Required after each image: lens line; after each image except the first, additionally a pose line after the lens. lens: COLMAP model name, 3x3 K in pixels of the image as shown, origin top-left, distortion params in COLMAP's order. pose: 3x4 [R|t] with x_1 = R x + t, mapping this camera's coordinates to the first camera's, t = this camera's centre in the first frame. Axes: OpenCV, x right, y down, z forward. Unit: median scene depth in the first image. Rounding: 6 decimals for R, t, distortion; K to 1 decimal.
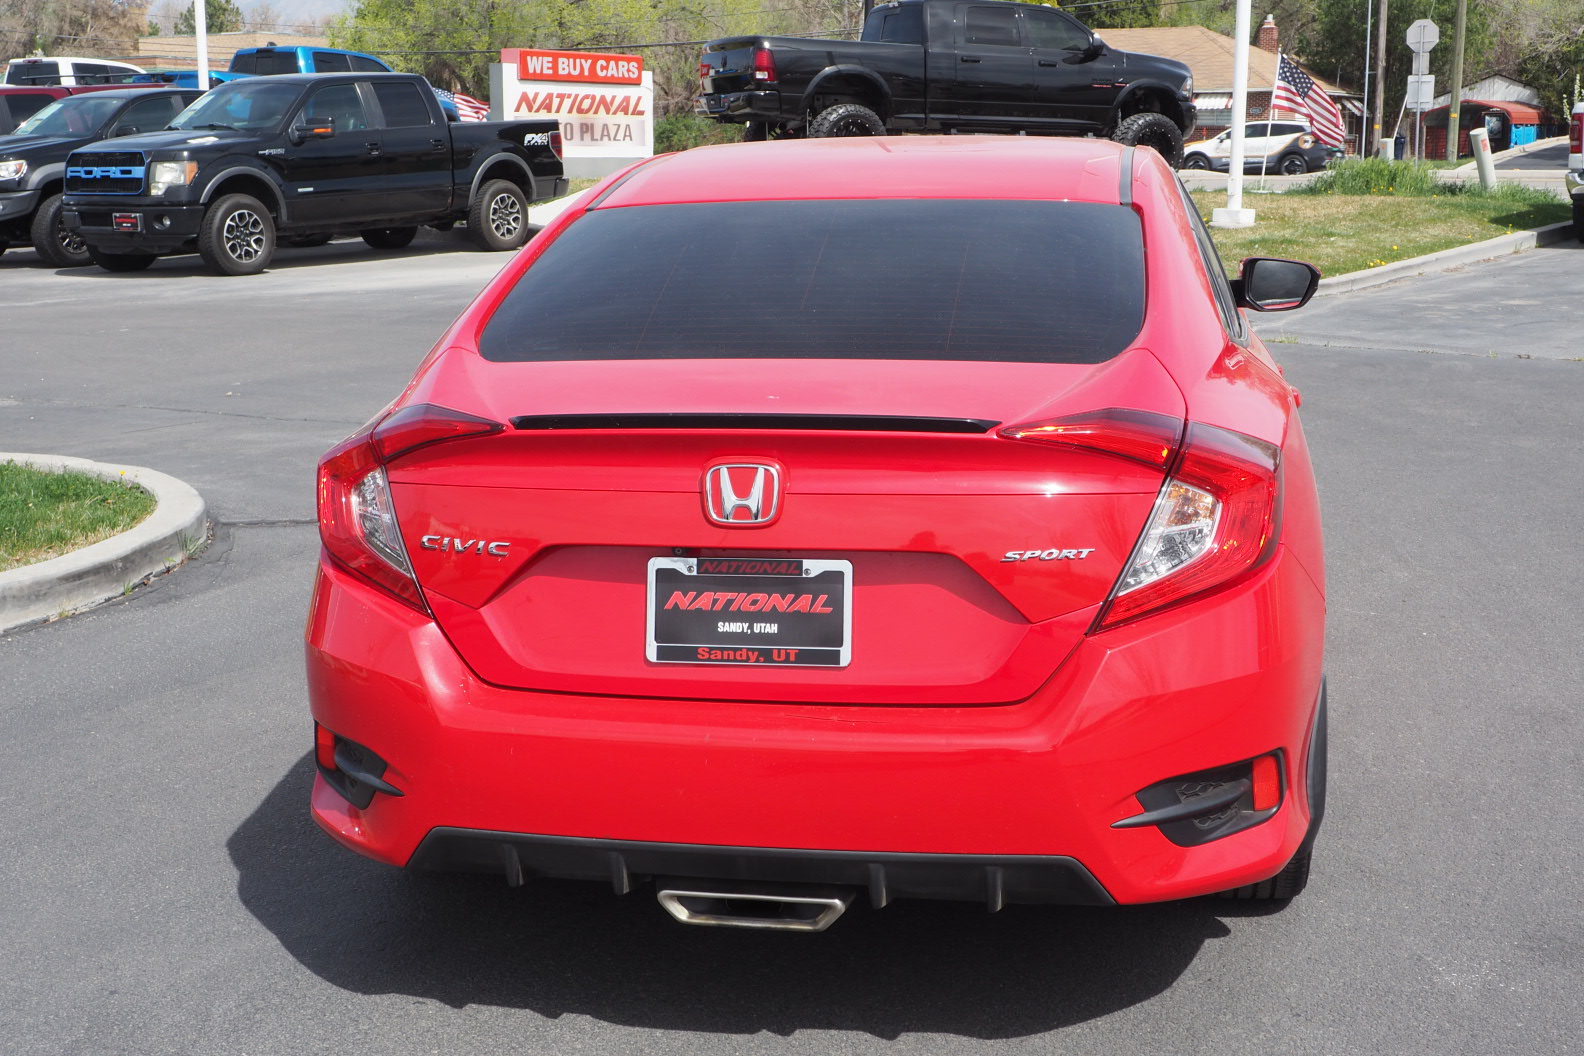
lens RADIAL K [[2006.7, 0, 792.0], [0, 2006.7, 528.0], [0, 0, 1]] dist [-0.007519, 0.009954]
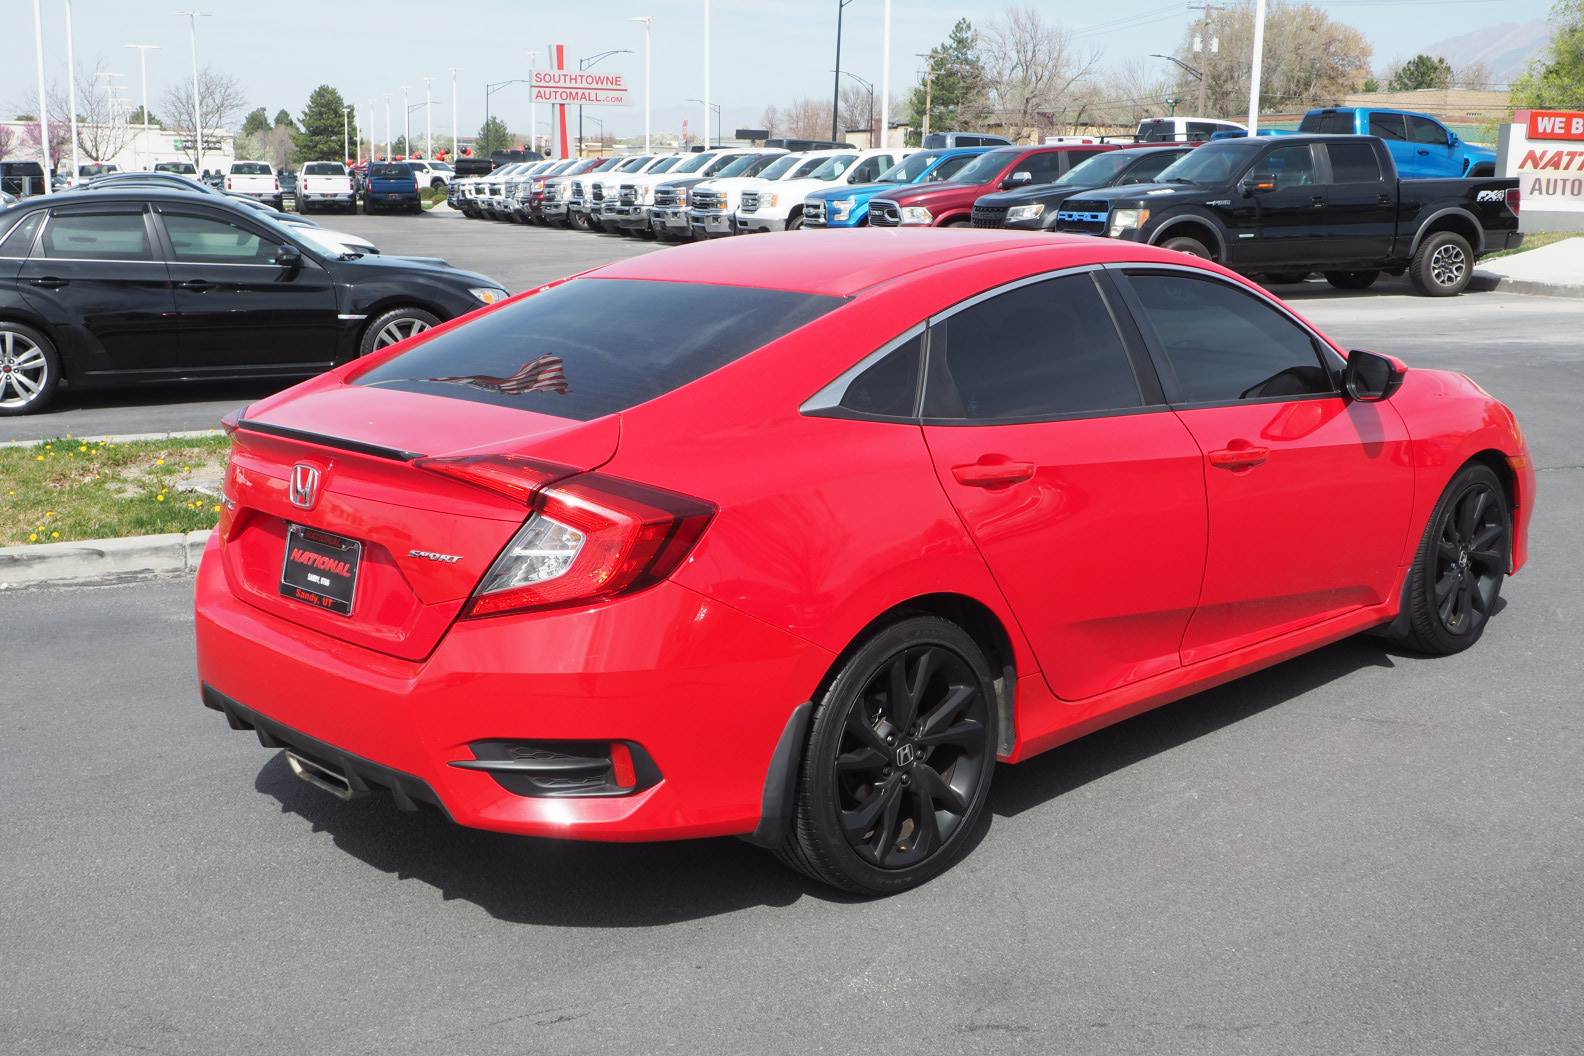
lens RADIAL K [[1723.9, 0, 792.0], [0, 1723.9, 528.0], [0, 0, 1]] dist [-0.002709, 0.021417]
pose [[0.812381, 0.130730, -0.568284, 0.102202], [-0.126649, 0.990839, 0.046886, -0.009454], [0.569207, 0.033884, 0.821496, 0.018743]]
